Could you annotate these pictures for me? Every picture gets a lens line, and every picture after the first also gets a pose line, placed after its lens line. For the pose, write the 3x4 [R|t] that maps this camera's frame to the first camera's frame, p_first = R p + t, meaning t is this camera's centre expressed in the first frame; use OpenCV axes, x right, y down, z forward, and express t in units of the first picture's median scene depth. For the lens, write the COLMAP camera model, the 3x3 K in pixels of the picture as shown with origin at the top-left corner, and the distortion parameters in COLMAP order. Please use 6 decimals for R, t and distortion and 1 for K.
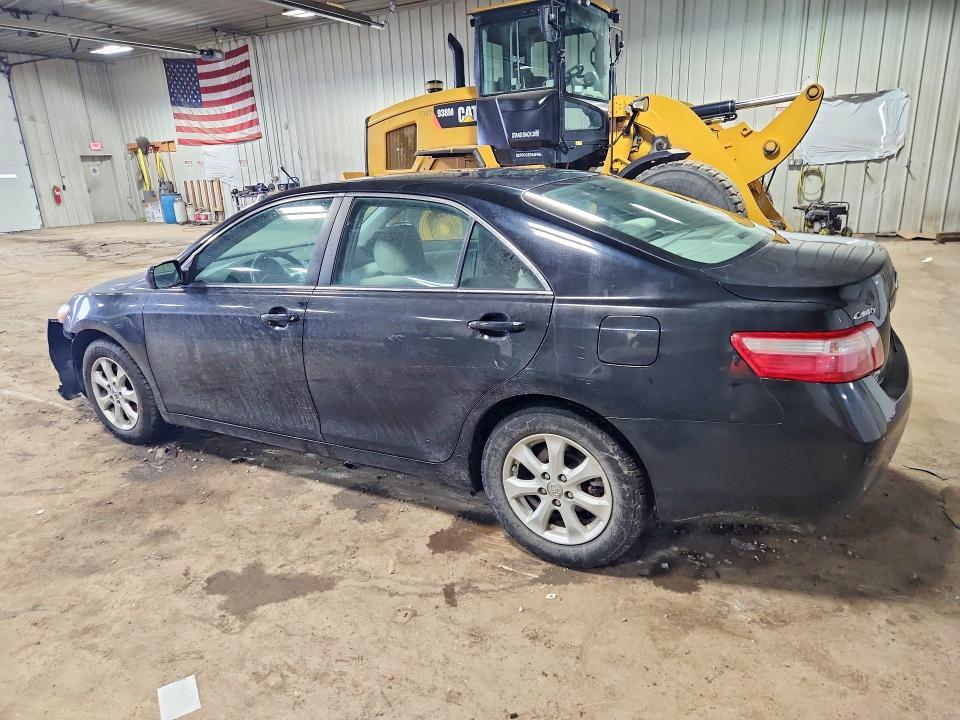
lens RADIAL K [[642.6, 0, 488.8], [0, 642.6, 354.6], [0, 0, 1]] dist [0.046048, -0.019462]
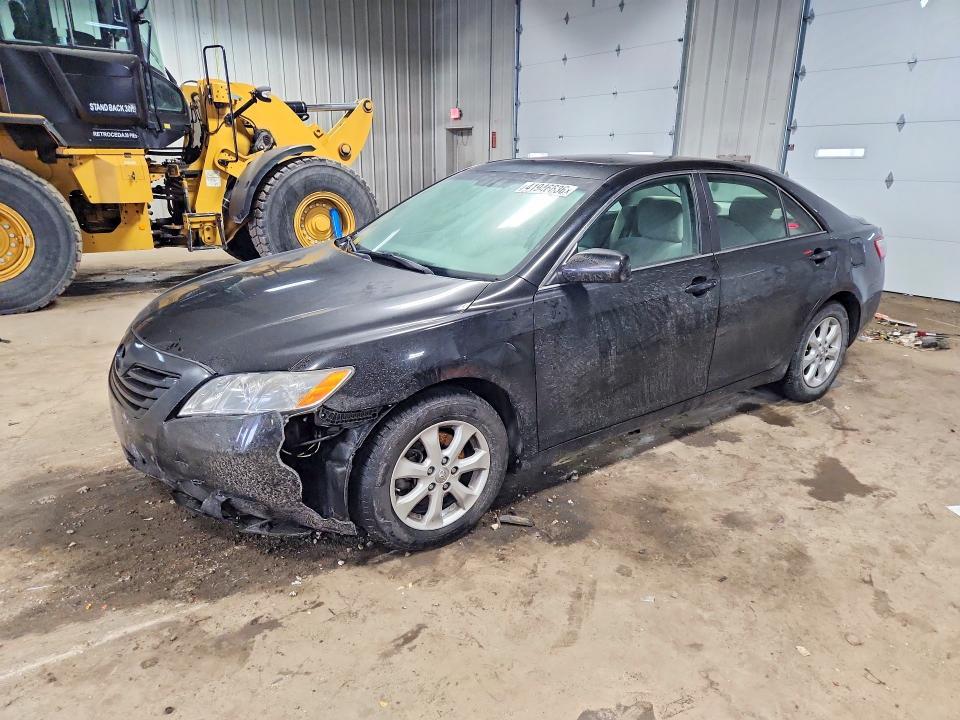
lens RADIAL K [[642.6, 0, 485.8], [0, 642.6, 363.4], [0, 0, 1]] dist [0.046048, -0.019462]
pose [[0.392841, -0.227851, 0.890932, -1.393941], [0.227440, 0.962794, 0.145944, -0.165391], [-0.891037, 0.145300, 0.430047, 0.844925]]
